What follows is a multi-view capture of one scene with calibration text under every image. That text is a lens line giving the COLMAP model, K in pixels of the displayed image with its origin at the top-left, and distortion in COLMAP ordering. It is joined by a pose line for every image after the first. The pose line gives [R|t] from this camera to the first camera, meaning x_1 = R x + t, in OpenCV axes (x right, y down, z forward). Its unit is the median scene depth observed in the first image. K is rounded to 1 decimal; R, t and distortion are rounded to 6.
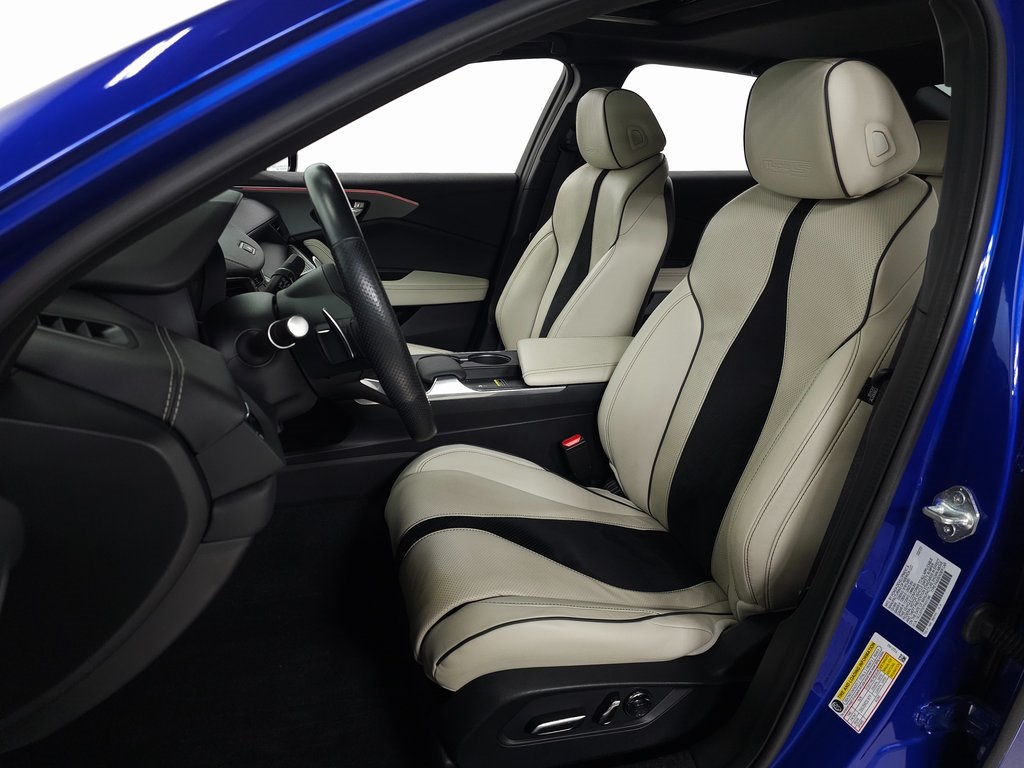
lens RADIAL K [[683.9, 0, 512.0], [0, 683.9, 384.0], [0, 0, 1]] dist [0.066895, -0.073985]
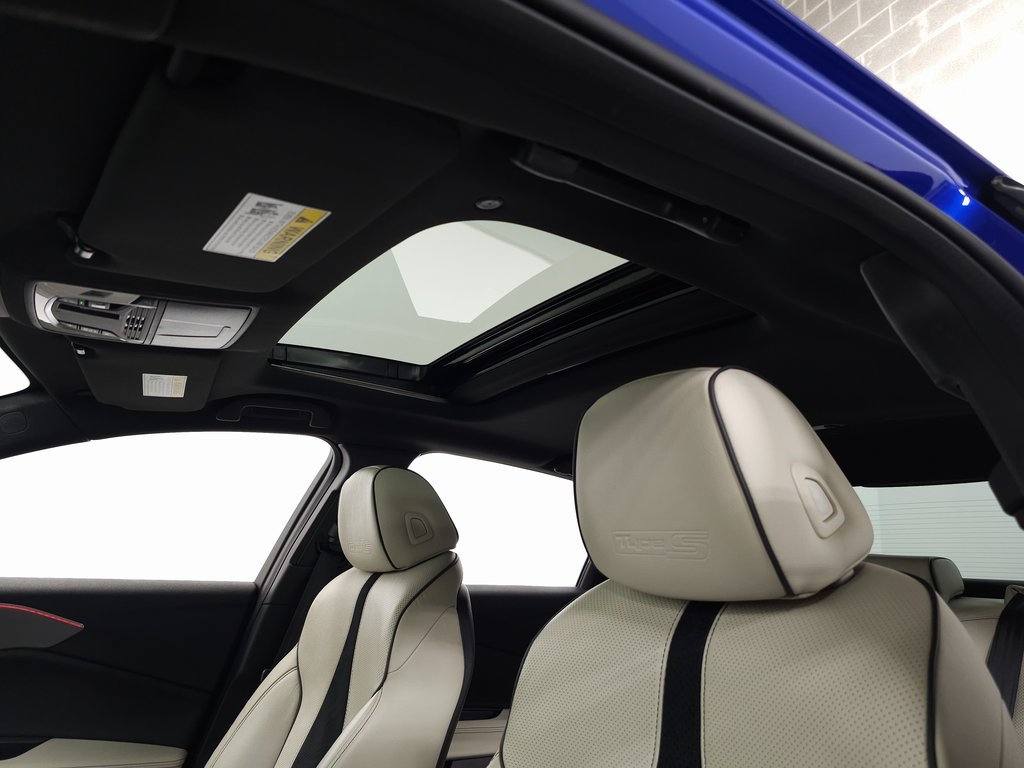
lens RADIAL K [[683.9, 0, 512.0], [0, 683.9, 384.0], [0, 0, 1]] dist [0.066895, -0.073985]
pose [[0.962844, 0.090249, 0.254532, 0.072618], [0.070350, 0.826148, -0.559044, -0.066413], [-0.260735, 0.556179, 0.789103, 0.295540]]
